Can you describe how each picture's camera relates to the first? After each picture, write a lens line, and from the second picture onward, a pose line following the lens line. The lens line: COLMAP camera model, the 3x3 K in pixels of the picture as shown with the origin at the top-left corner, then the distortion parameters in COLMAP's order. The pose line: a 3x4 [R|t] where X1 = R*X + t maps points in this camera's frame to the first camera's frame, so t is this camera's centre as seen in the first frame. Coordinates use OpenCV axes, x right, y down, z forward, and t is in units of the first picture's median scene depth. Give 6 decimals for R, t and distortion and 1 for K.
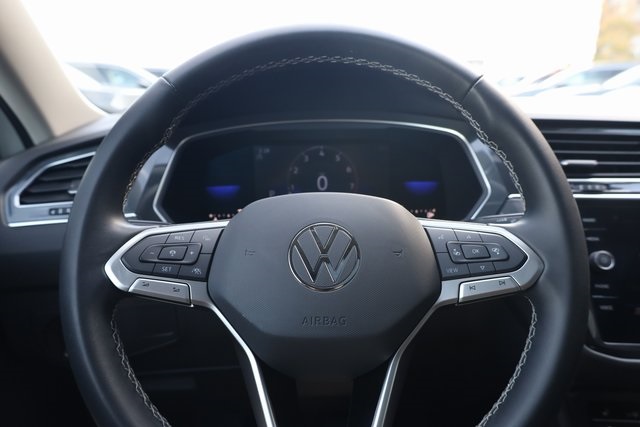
lens RADIAL K [[457.8, 0, 320.0], [0, 457.8, 213.5], [0, 0, 1]] dist [-0.003458, -0.001329]
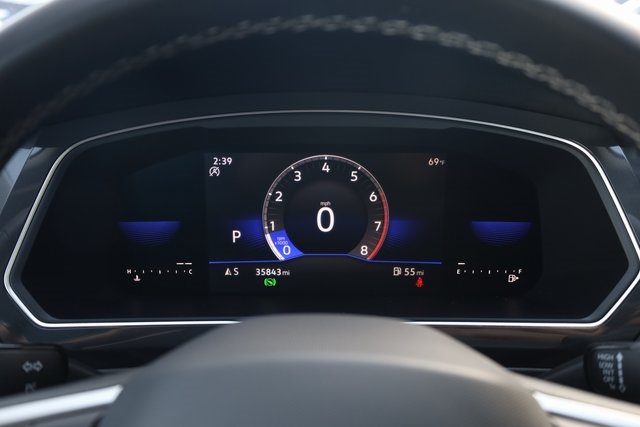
lens RADIAL K [[570.7, 0, 320.0], [0, 570.7, 213.5], [0, 0, 1]] dist [-0.003518, -0.003146]
pose [[0.999698, 0.024561, 0.000643, -0.003015], [-0.024521, 0.995740, 0.088889, -0.169401], [0.001543, -0.088878, 0.996041, 0.370888]]
